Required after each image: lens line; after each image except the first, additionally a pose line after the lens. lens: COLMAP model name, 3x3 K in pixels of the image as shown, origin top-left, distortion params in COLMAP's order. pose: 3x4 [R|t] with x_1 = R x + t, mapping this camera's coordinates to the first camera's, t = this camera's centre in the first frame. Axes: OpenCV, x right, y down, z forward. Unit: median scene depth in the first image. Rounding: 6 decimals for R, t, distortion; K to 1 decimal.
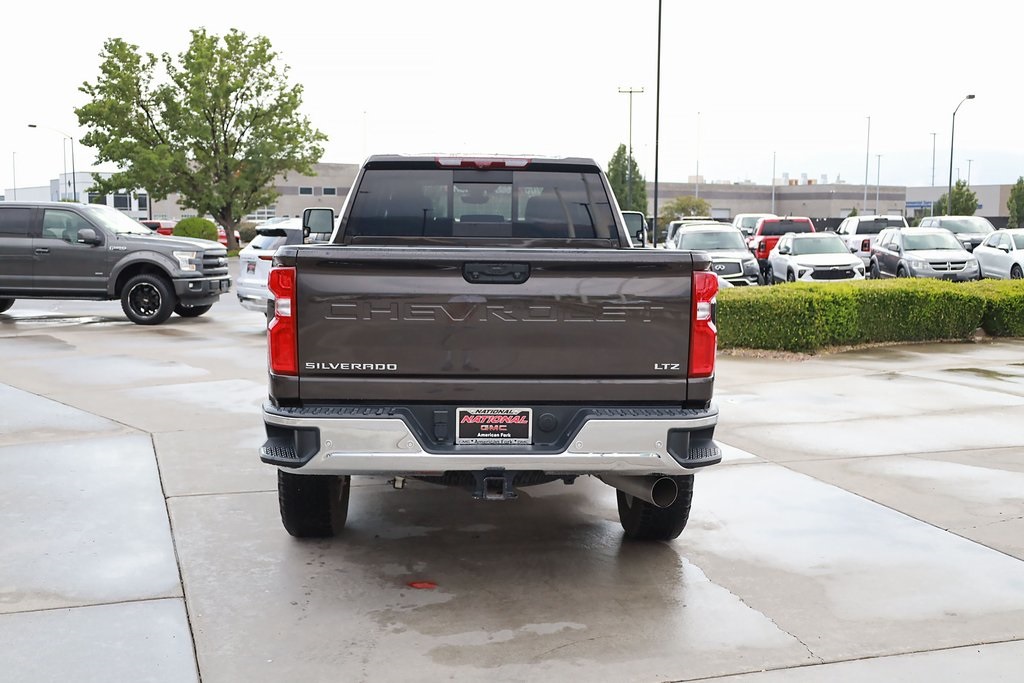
lens RADIAL K [[1139.1, 0, 519.6], [0, 1139.1, 338.4], [0, 0, 1]] dist [0.000037, 0.000000]
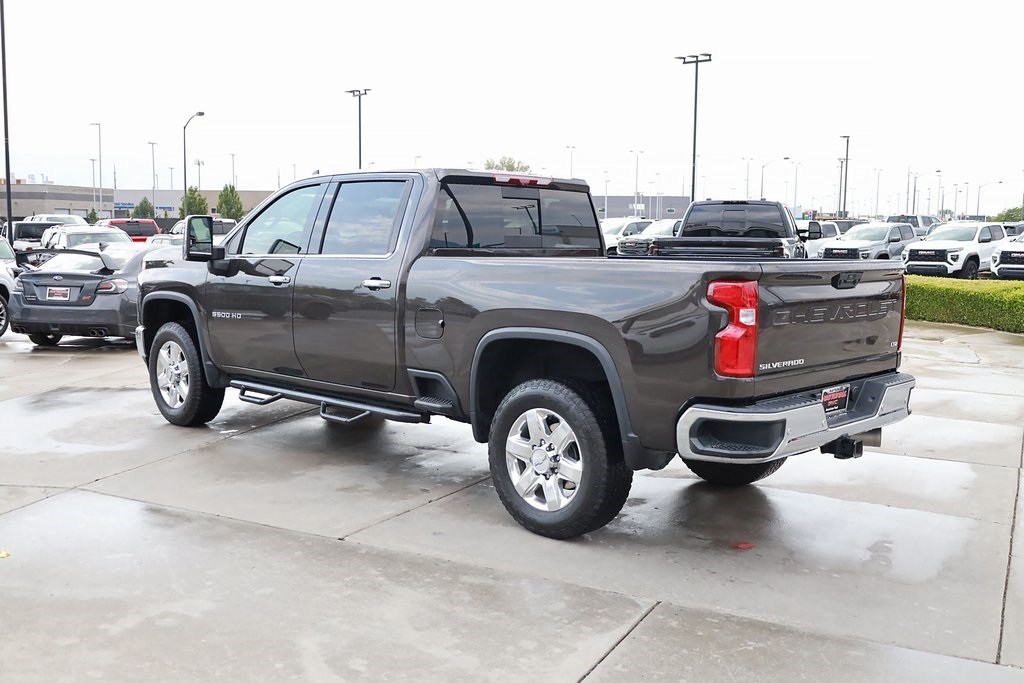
lens RADIAL K [[1016.3, 0, 516.9], [0, 1016.3, 348.1], [0, 0, 1]] dist [0.007716, 0.000000]
pose [[0.710916, -0.079448, 0.698775, -0.138730], [0.063584, 0.996790, 0.048643, -0.007801], [-0.700396, 0.009850, 0.713686, 0.058059]]
